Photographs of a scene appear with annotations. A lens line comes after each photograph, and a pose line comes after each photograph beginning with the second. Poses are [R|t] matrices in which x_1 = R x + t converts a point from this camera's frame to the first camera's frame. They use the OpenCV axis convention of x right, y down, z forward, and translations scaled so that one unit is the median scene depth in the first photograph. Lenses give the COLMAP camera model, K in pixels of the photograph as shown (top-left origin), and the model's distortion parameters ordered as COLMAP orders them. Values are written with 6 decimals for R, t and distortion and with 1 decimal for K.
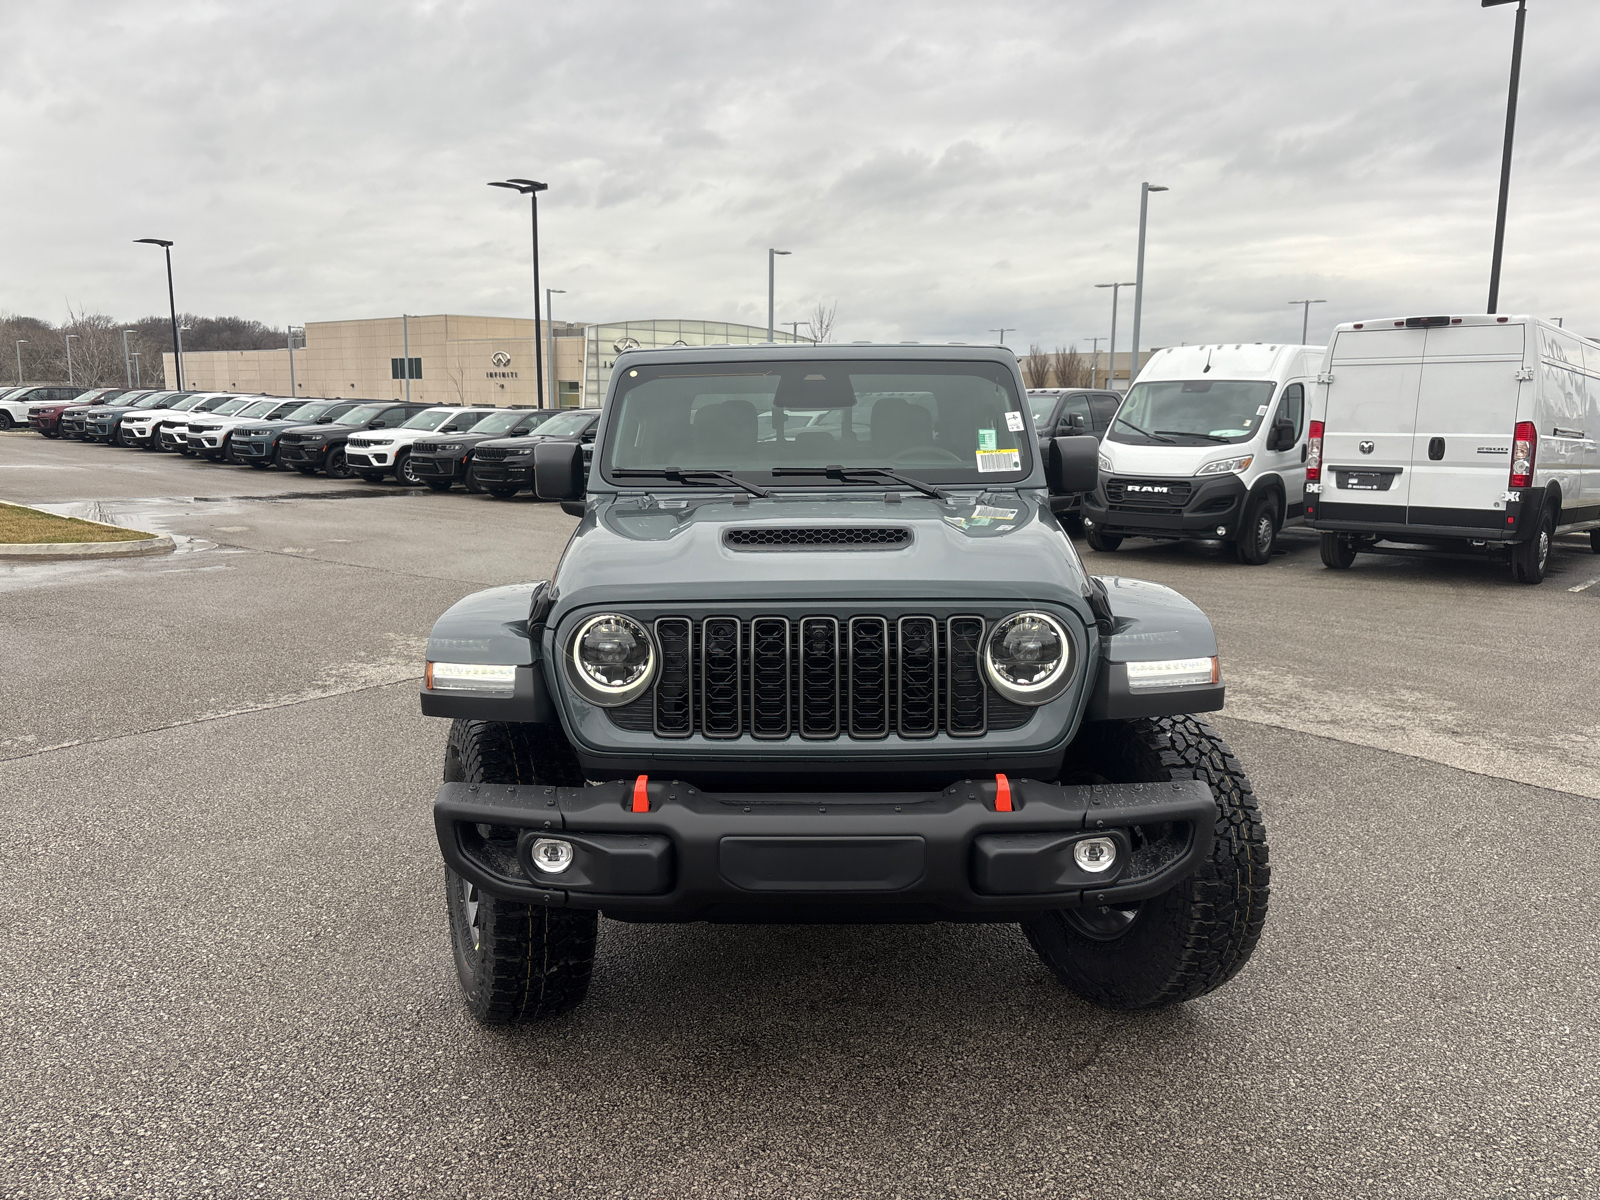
lens RADIAL K [[1224.4, 0, 778.0], [0, 1224.4, 599.1], [0, 0, 1]] dist [0.032933, -0.027269]
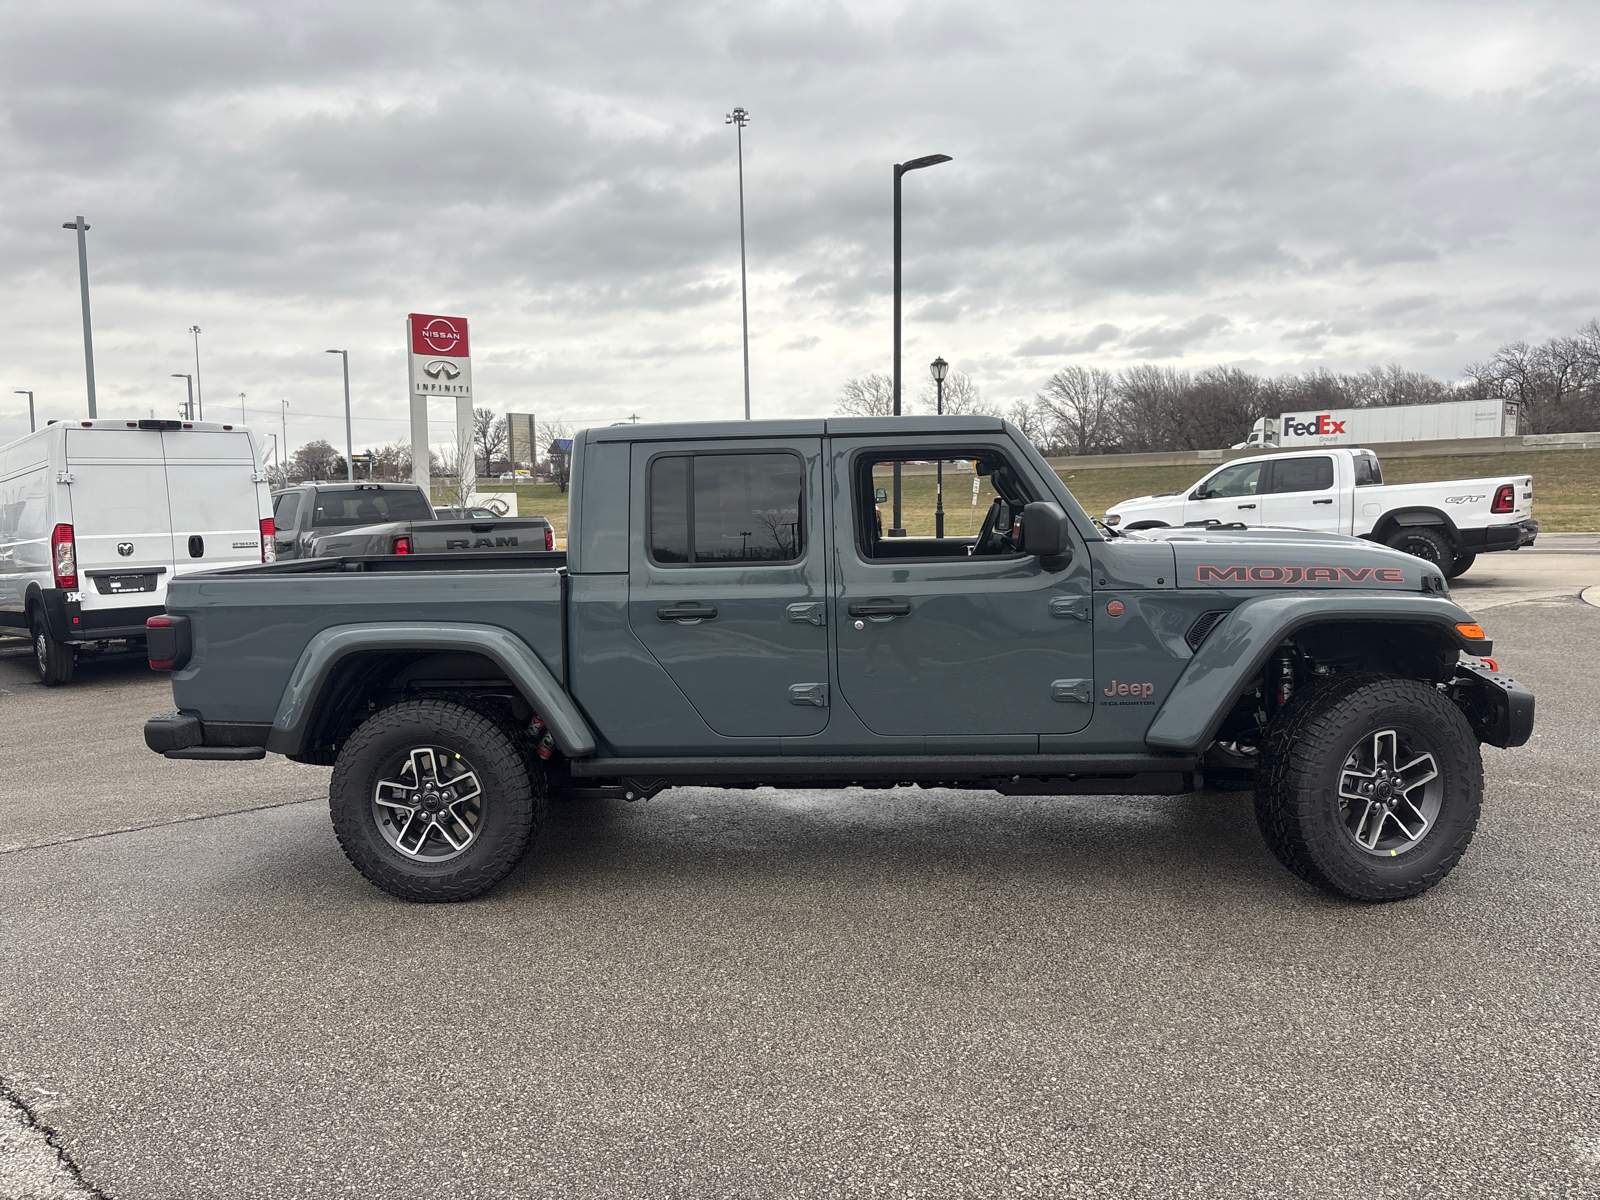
lens RADIAL K [[1224.4, 0, 795.3], [0, 1224.4, 586.3], [0, 0, 1]] dist [0.032933, -0.027269]
pose [[0.086701, -0.072957, 0.993559, -0.447467], [0.180958, 0.981878, 0.056308, -0.055111], [-0.979662, 0.174910, 0.098332, 0.403184]]
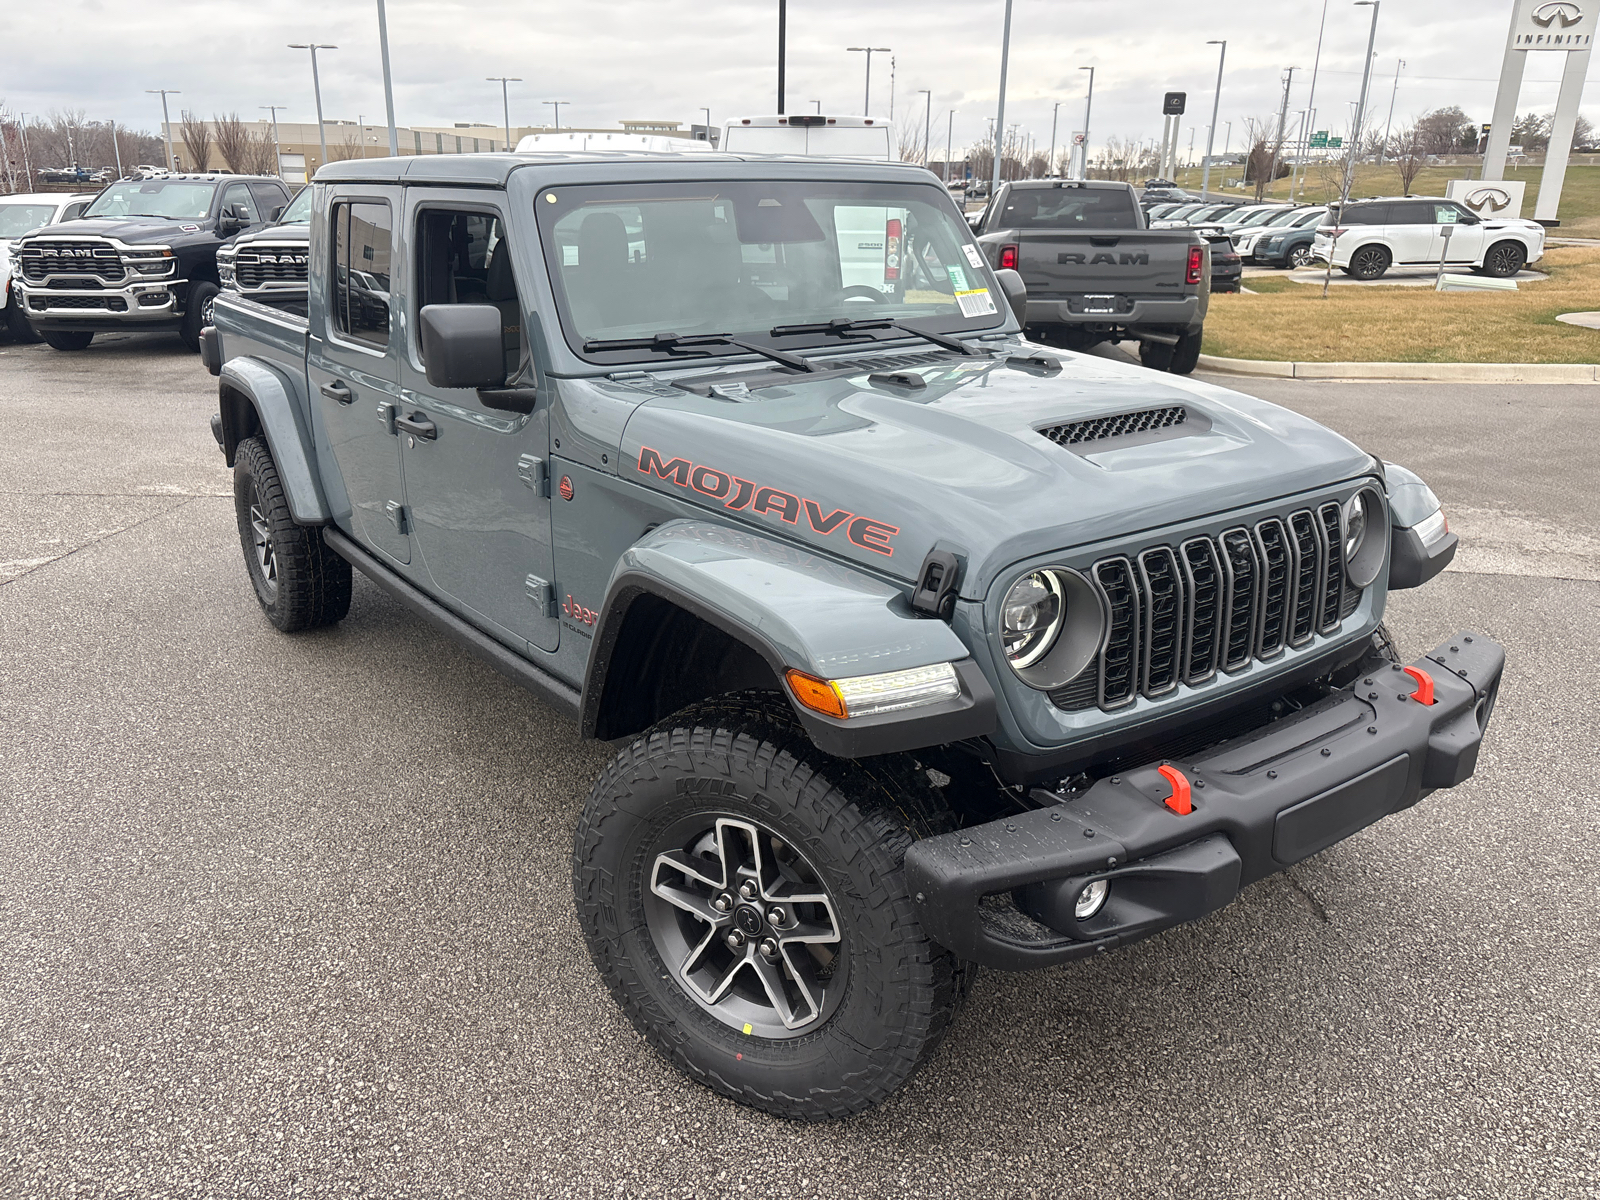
lens RADIAL K [[1224.4, 0, 797.6], [0, 1224.4, 608.1], [0, 0, 1]] dist [0.032933, -0.027269]
pose [[0.796729, -0.190859, 0.573407, -0.164066], [0.088014, 0.975349, 0.202354, -0.030454], [-0.597893, -0.110753, 0.793887, 0.118541]]
